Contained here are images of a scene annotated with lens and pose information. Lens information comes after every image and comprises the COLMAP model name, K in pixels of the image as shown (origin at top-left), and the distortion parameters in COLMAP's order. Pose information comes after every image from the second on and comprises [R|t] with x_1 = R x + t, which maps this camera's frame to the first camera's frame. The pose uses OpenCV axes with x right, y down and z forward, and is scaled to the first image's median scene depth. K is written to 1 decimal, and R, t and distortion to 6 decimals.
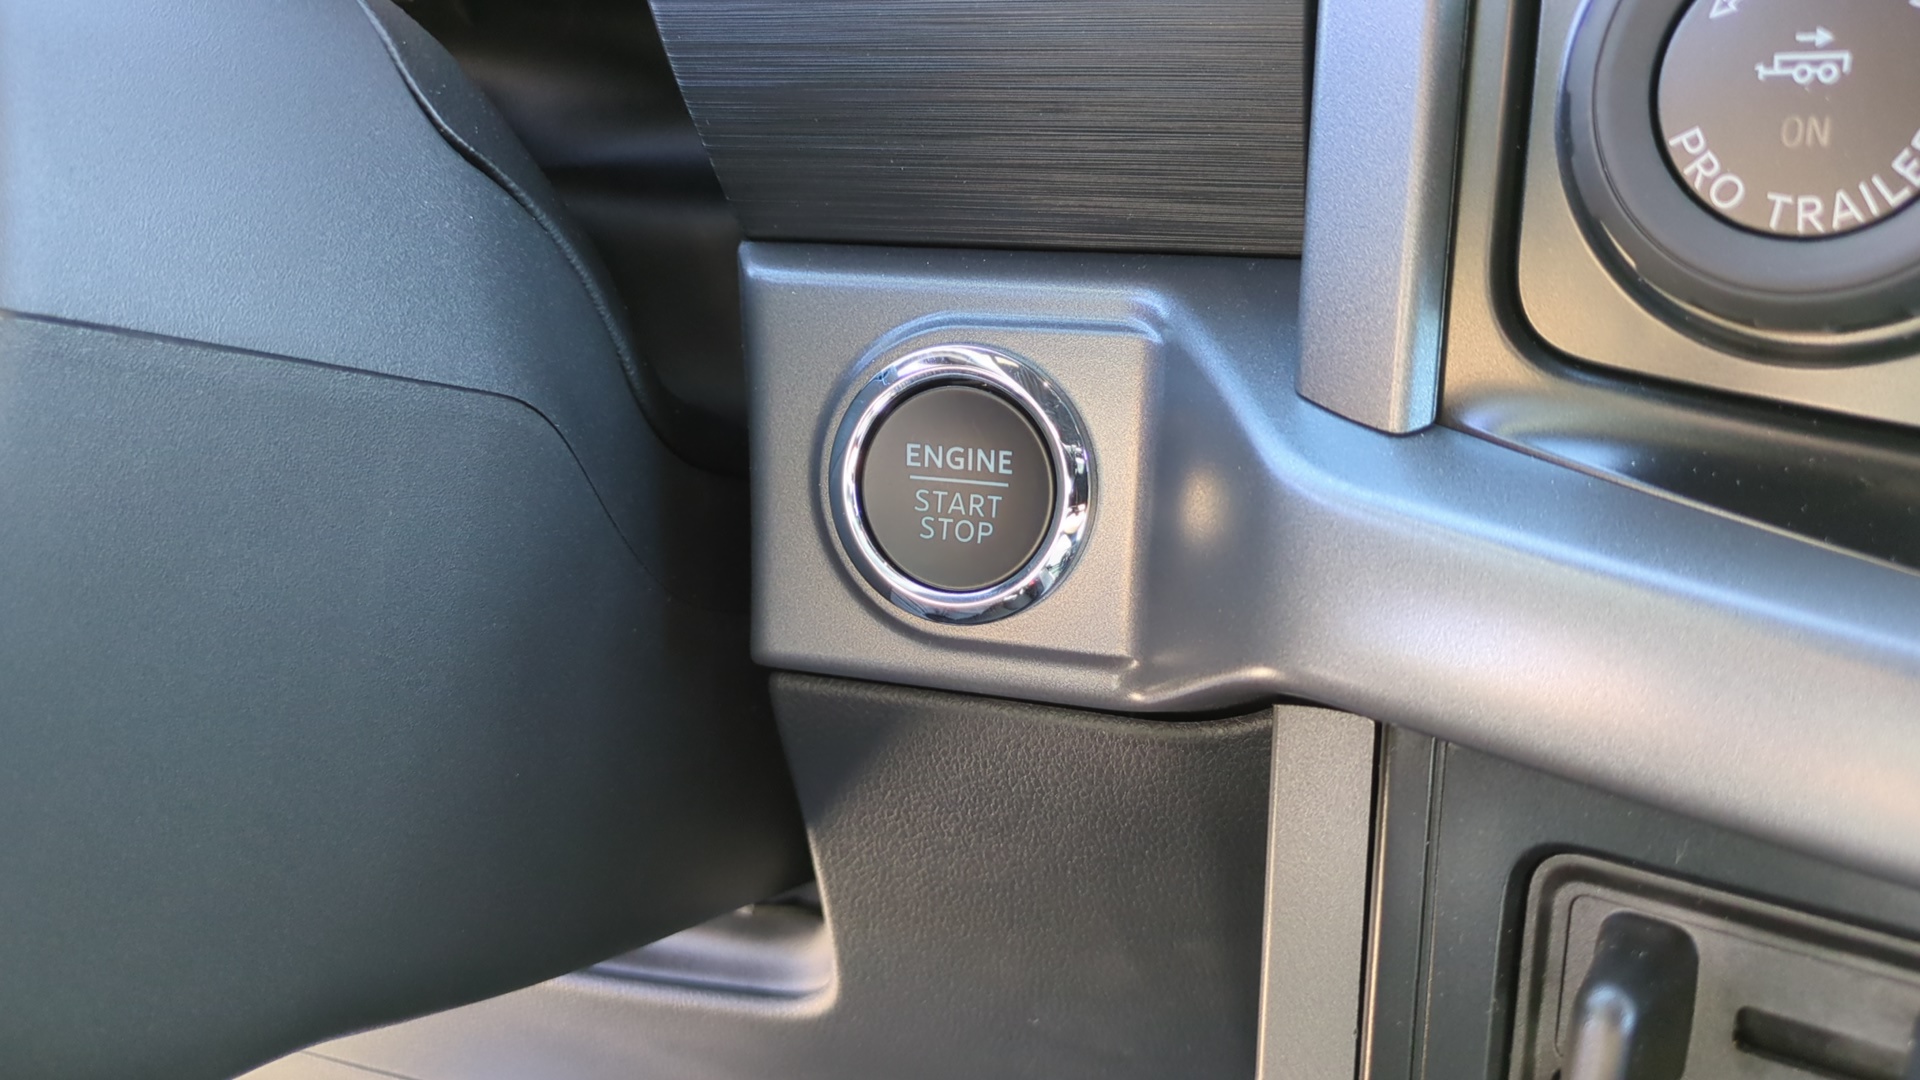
lens RADIAL K [[1682.0, 0, 971.4], [0, 1682.0, 535.7], [0, 0, 1]] dist [0.062127, -0.076908]
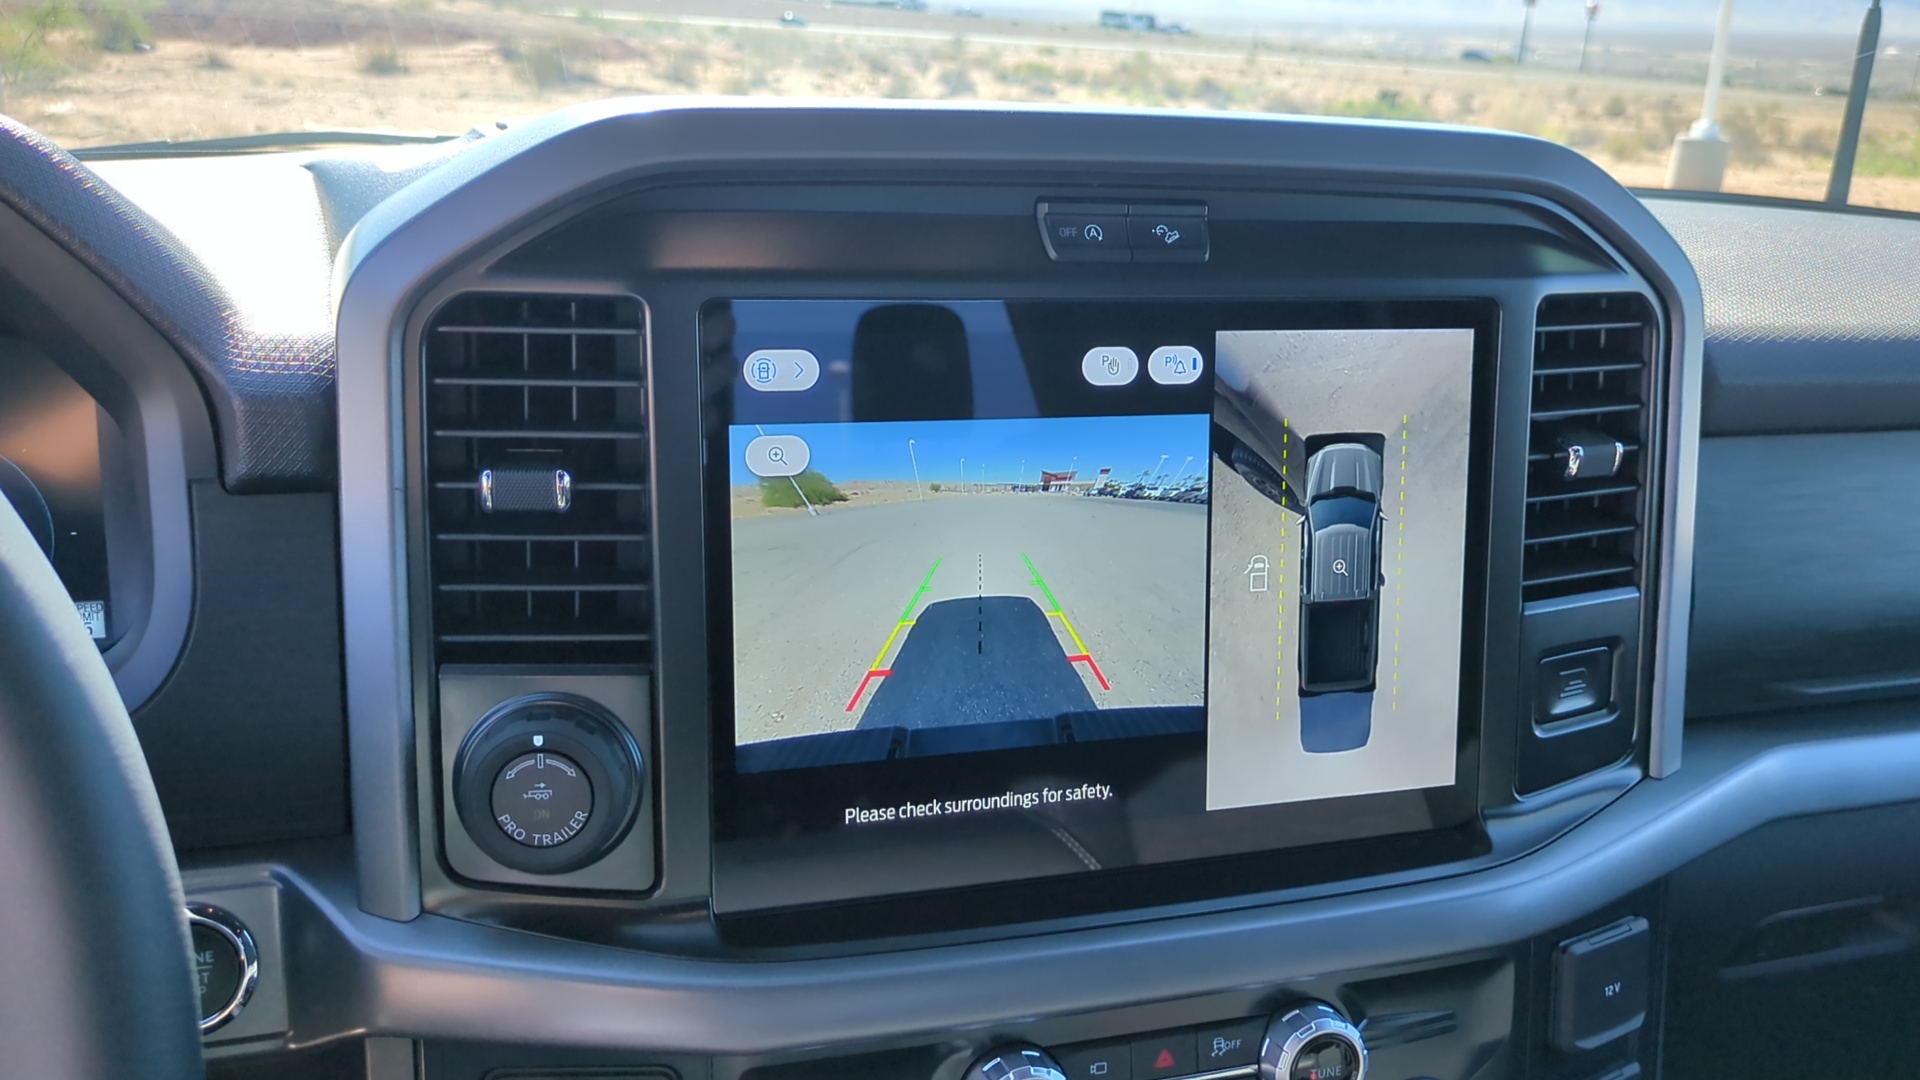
lens RADIAL K [[1682.0, 0, 980.2], [0, 1682.0, 542.3], [0, 0, 1]] dist [0.062127, -0.076908]
pose [[0.776337, -0.109734, 0.620692, -0.577094], [0.134754, 0.990857, 0.006631, -0.513882], [-0.615745, 0.078493, 0.784026, -1.511376]]
